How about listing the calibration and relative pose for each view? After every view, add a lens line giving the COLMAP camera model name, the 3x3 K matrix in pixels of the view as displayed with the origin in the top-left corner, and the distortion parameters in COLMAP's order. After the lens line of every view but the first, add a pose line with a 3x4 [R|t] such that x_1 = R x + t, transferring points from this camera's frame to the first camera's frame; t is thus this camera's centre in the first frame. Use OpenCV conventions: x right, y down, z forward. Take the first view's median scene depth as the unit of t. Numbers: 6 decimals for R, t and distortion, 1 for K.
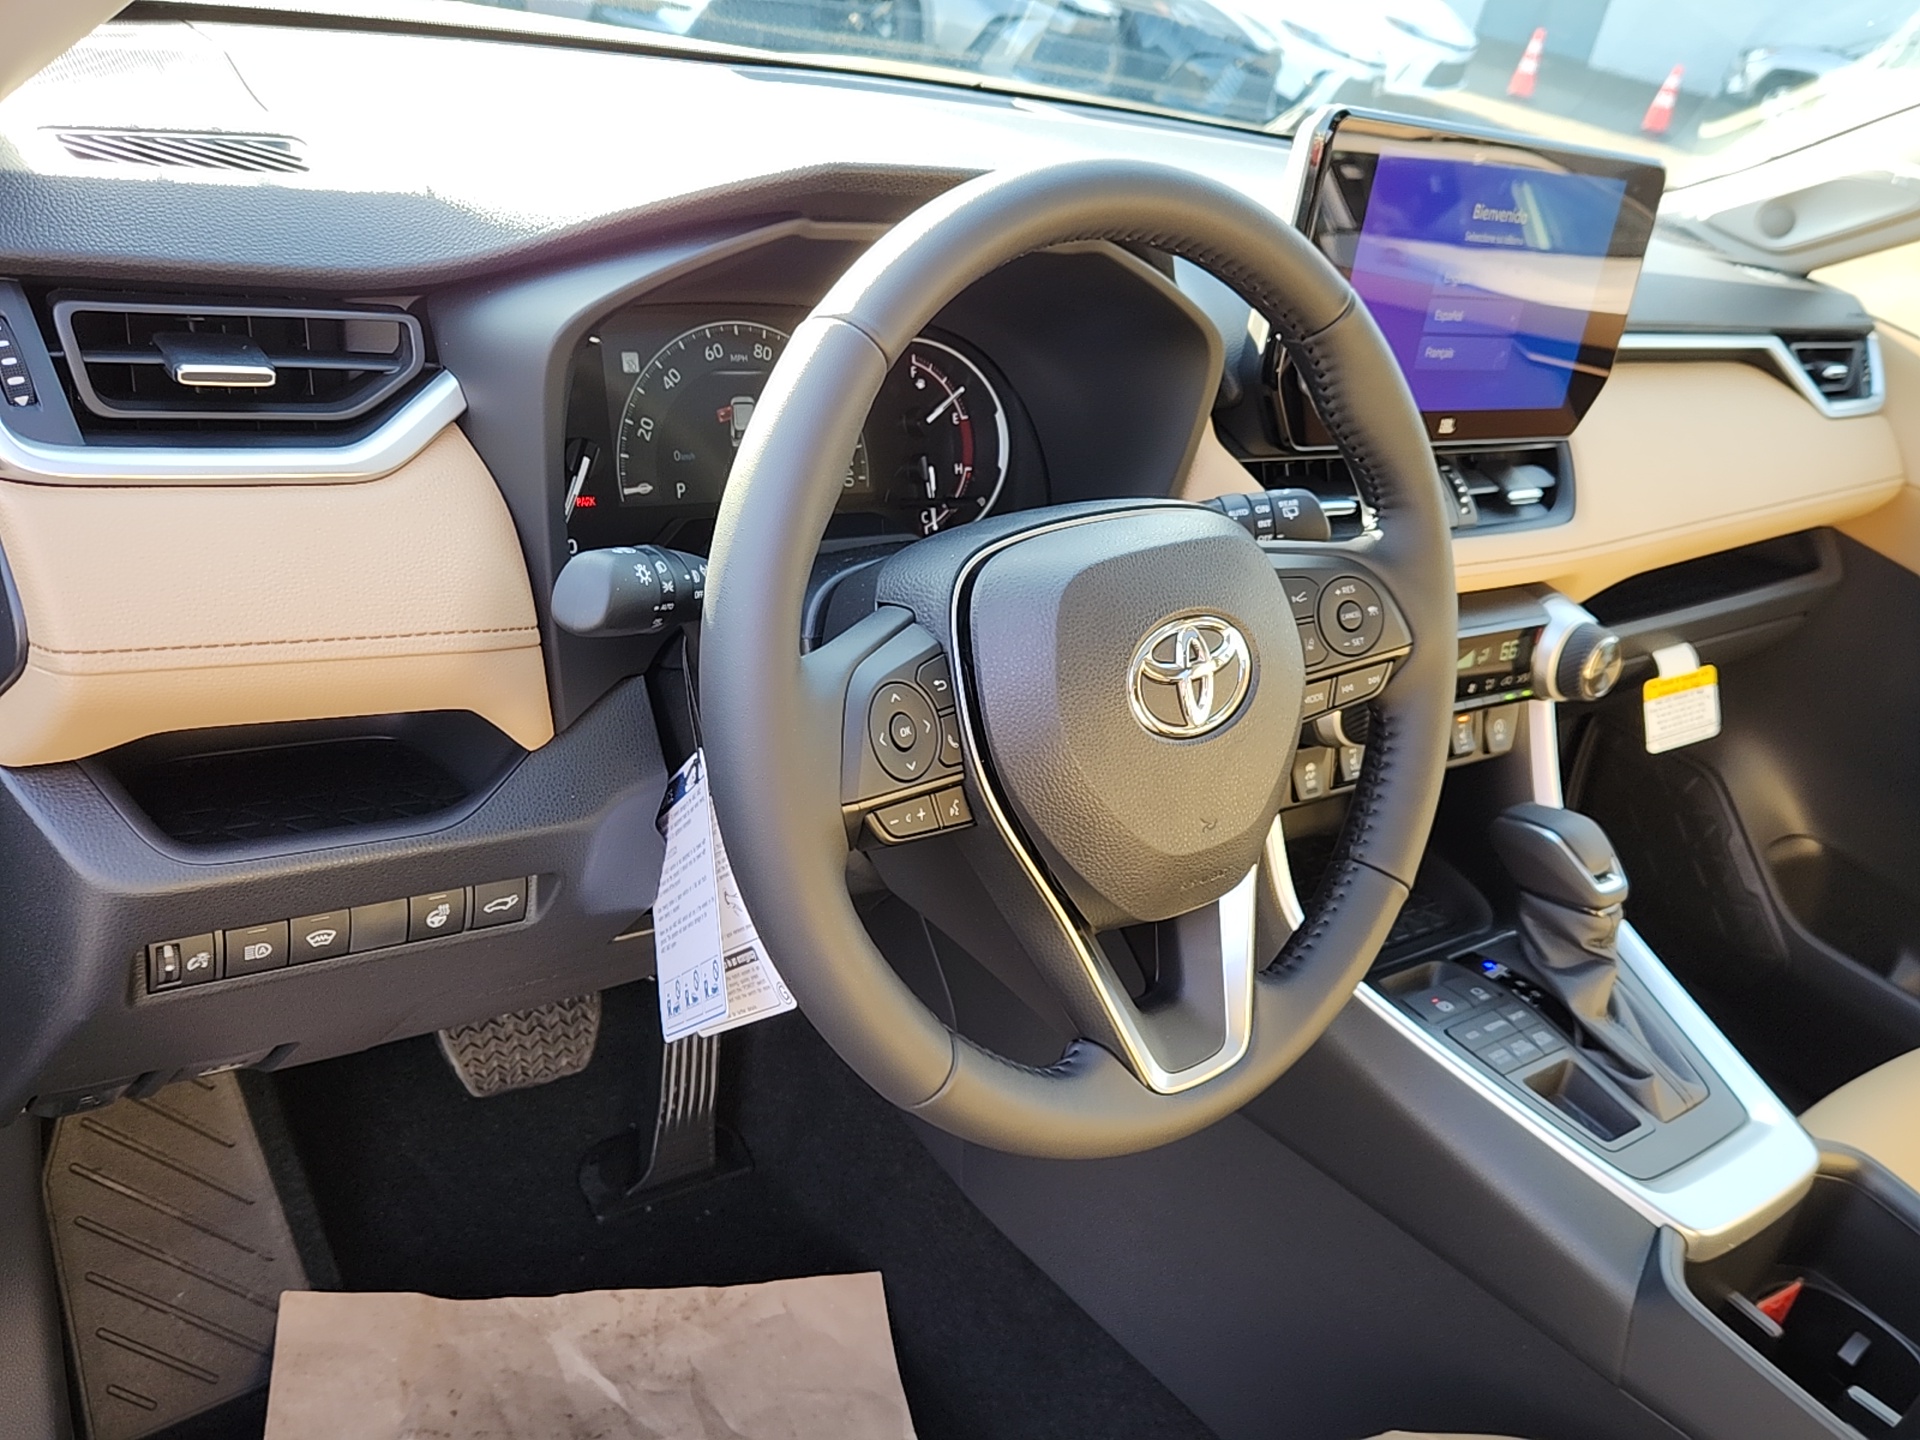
lens RADIAL K [[1636.4, 0, 963.1], [0, 1636.4, 723.7], [0, 0, 1]] dist [0.098683, -0.123161]
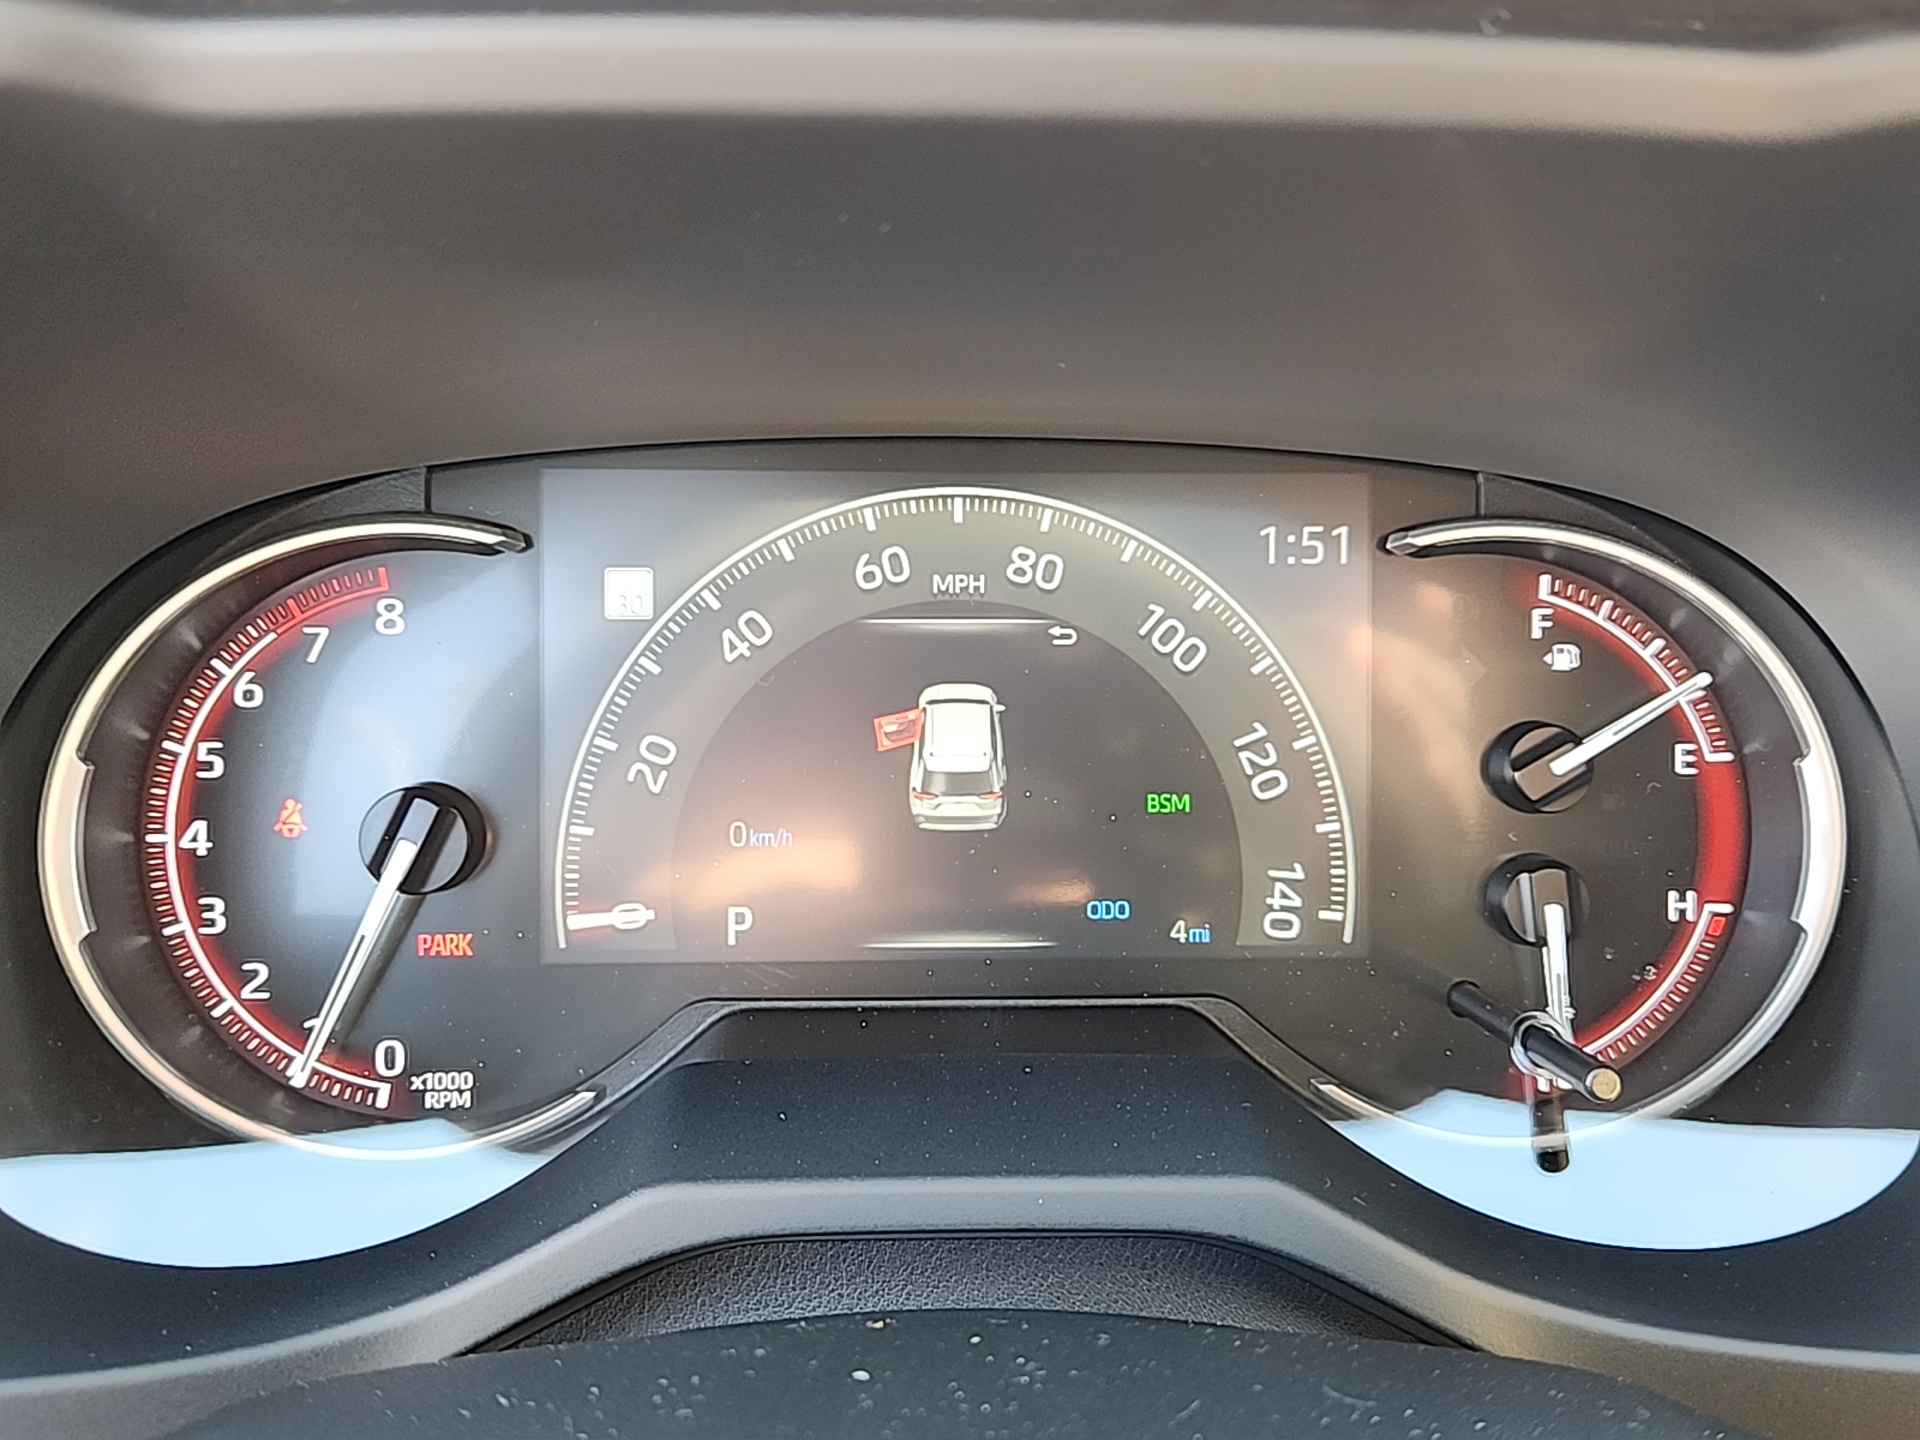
lens RADIAL K [[1569.4, 0, 964.5], [0, 1569.4, 724.0], [0, 0, 1]] dist [0.010882, -0.008341]
pose [[0.790350, 0.057255, -0.609974, 0.140312], [-0.138461, 0.986557, -0.086802, -0.267558], [0.596804, 0.153061, 0.787653, 1.213336]]
